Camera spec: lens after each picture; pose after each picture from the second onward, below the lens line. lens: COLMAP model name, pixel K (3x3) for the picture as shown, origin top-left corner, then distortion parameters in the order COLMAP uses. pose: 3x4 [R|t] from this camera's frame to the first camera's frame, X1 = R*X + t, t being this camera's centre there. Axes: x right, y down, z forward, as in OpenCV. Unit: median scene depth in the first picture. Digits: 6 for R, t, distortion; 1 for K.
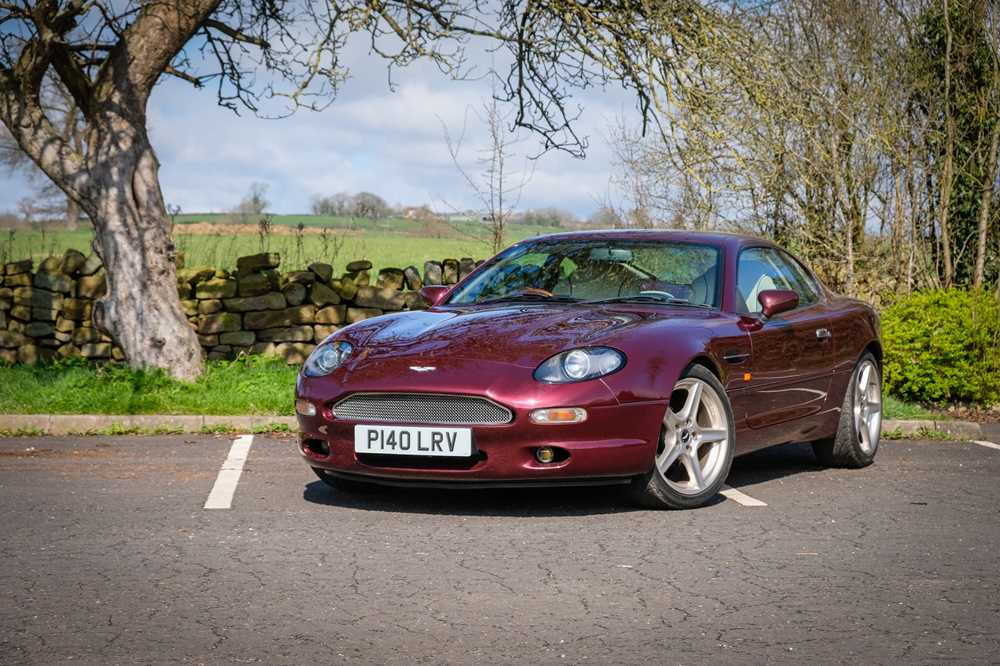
lens RADIAL K [[2406.8, 0, 595.9], [0, 2406.8, 331.4], [0, 0, 1]] dist [0.012093, 0.794789]
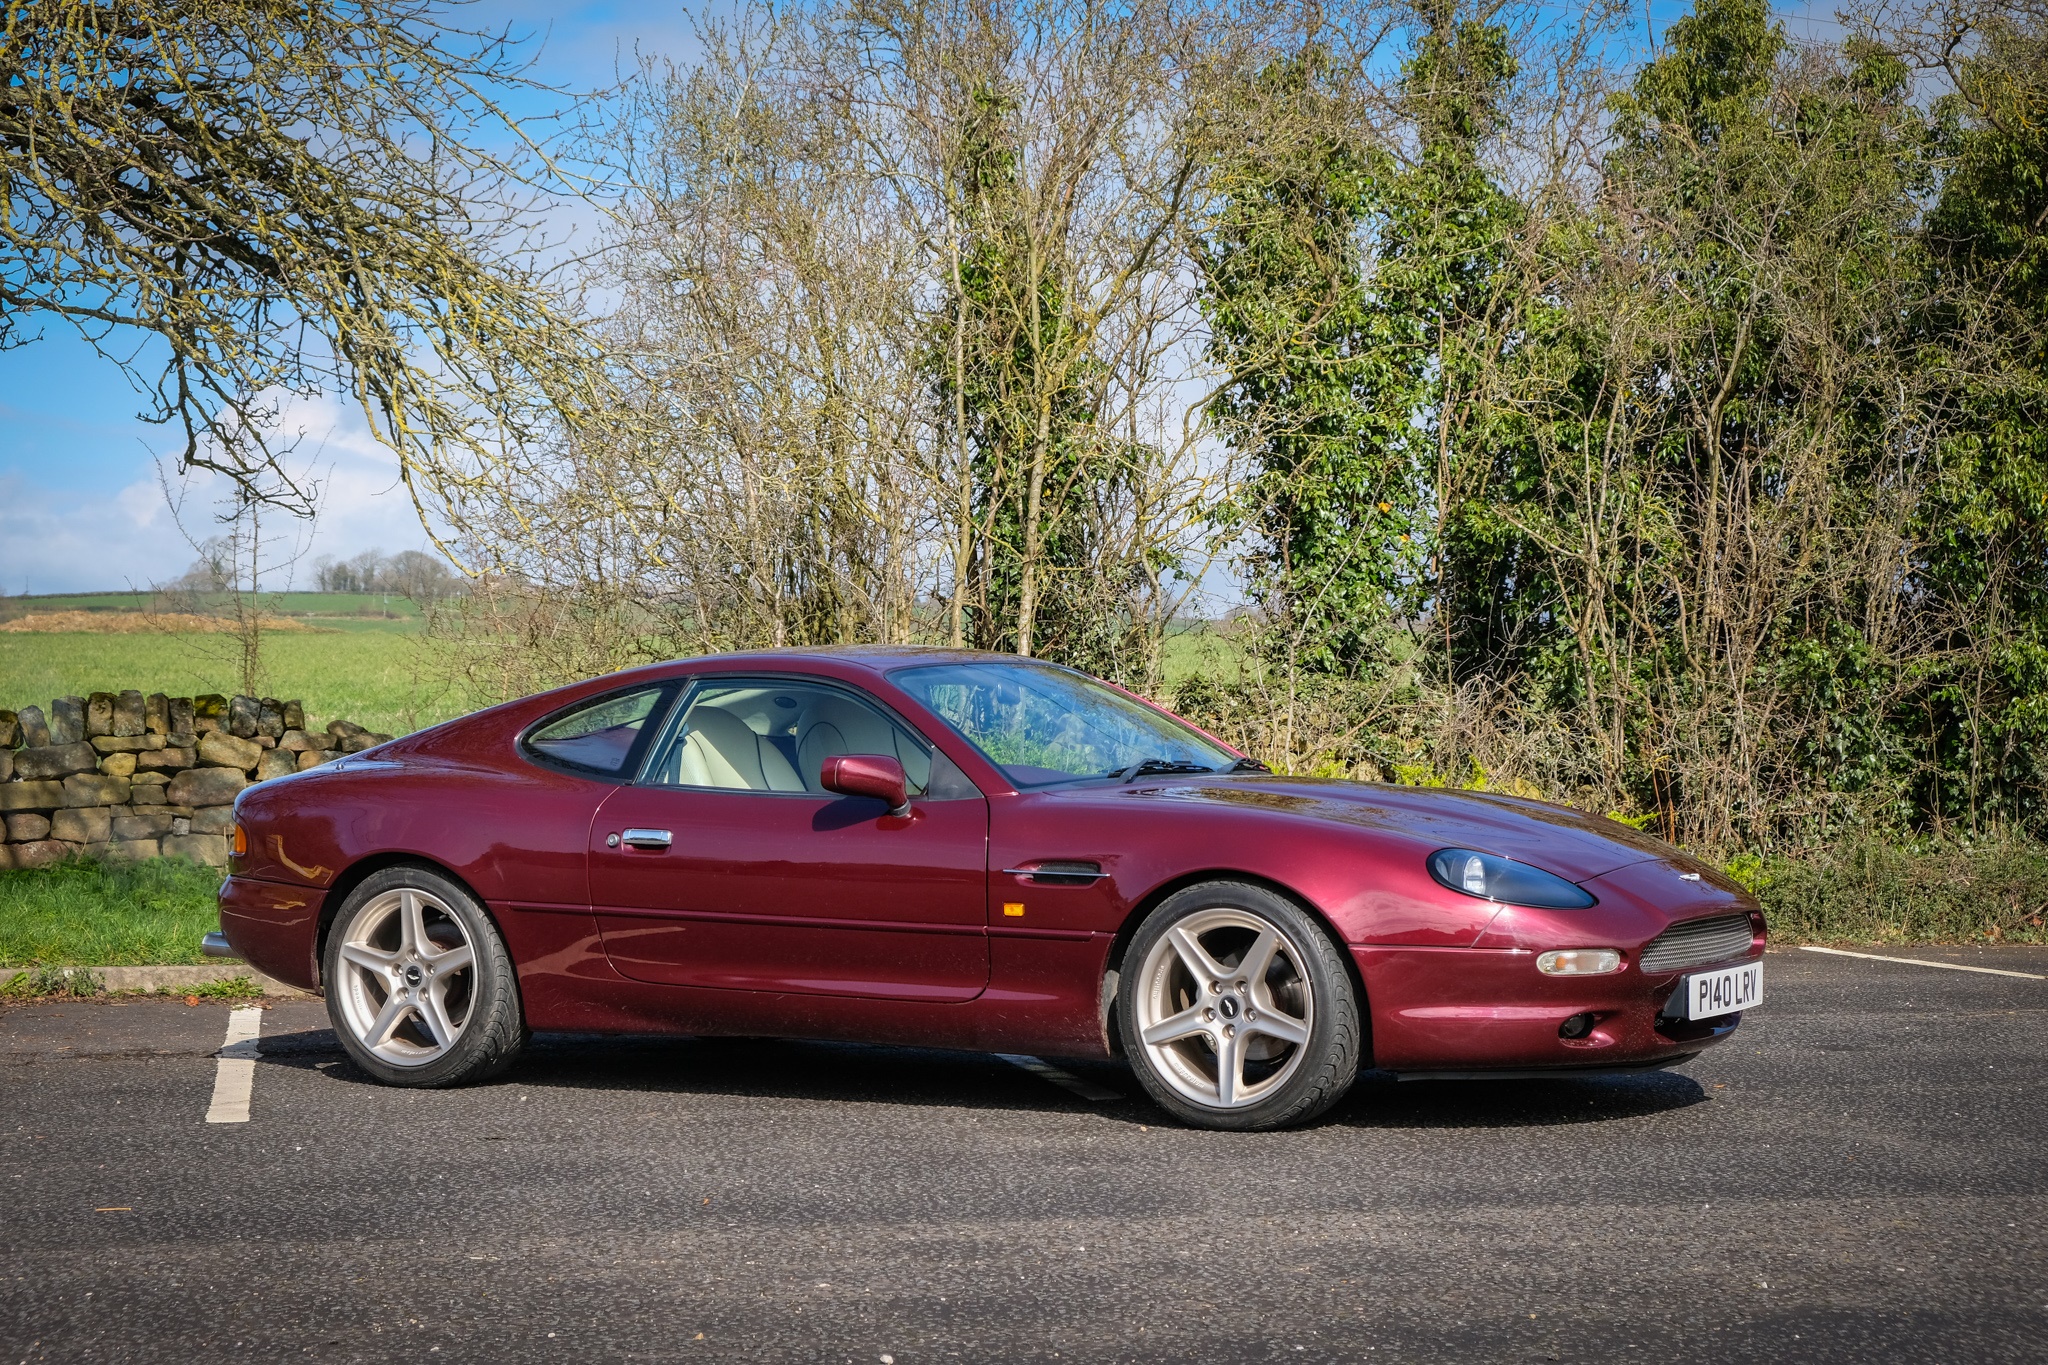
lens RADIAL K [[4194.5, 0, 1194.8], [0, 4194.5, 683.2], [0, 0, 1]] dist [-0.008459, 0.454631]
pose [[0.996935, -0.013891, 0.076991, 0.122851], [0.015737, 0.999602, -0.023414, -0.004386], [-0.076635, 0.024553, 0.996757, -0.029697]]
